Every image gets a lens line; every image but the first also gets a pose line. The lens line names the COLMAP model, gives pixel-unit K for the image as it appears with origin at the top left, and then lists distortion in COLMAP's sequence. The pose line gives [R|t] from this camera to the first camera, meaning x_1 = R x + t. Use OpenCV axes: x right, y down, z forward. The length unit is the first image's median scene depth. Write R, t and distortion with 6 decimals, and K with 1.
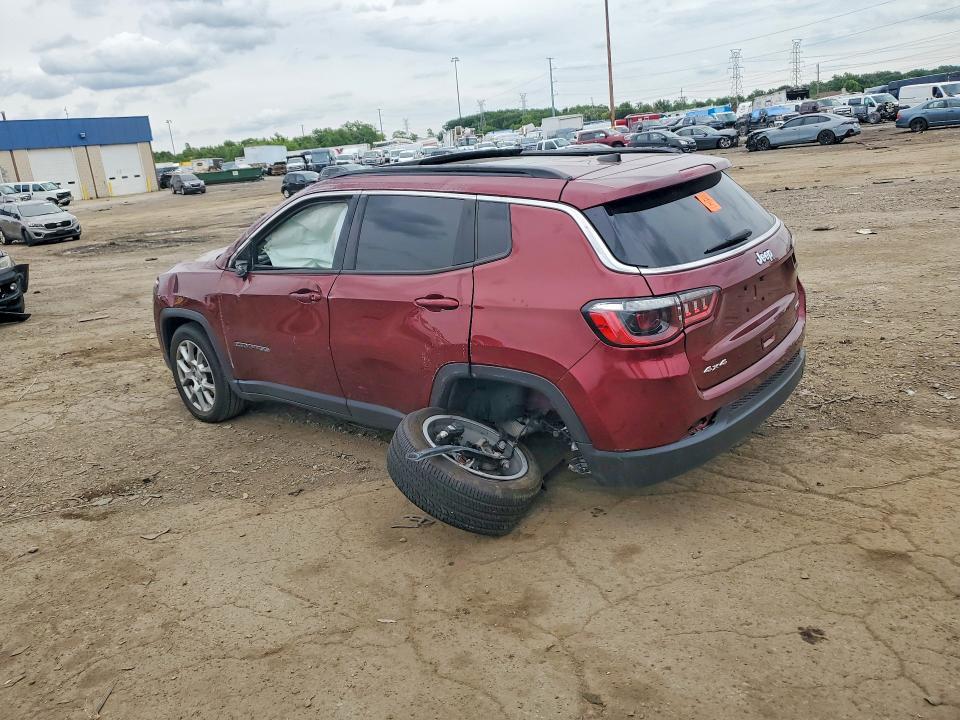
lens RADIAL K [[785.9, 0, 480.0], [0, 785.9, 360.0], [0, 0, 1]] dist [-0.001002, 0.001885]
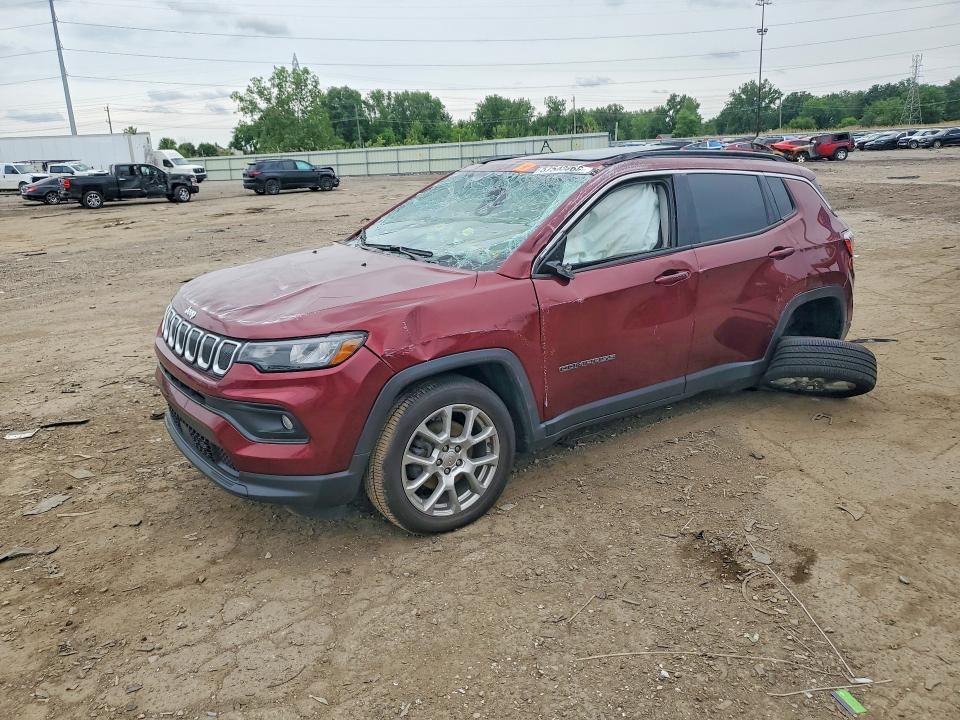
lens RADIAL K [[785.9, 0, 480.0], [0, 785.9, 360.0], [0, 0, 1]] dist [-0.001002, 0.001885]
pose [[0.203090, -0.160859, 0.965857, -1.269424], [0.280581, 0.954608, 0.099989, -0.152549], [-0.938099, 0.250694, 0.239005, 1.064117]]
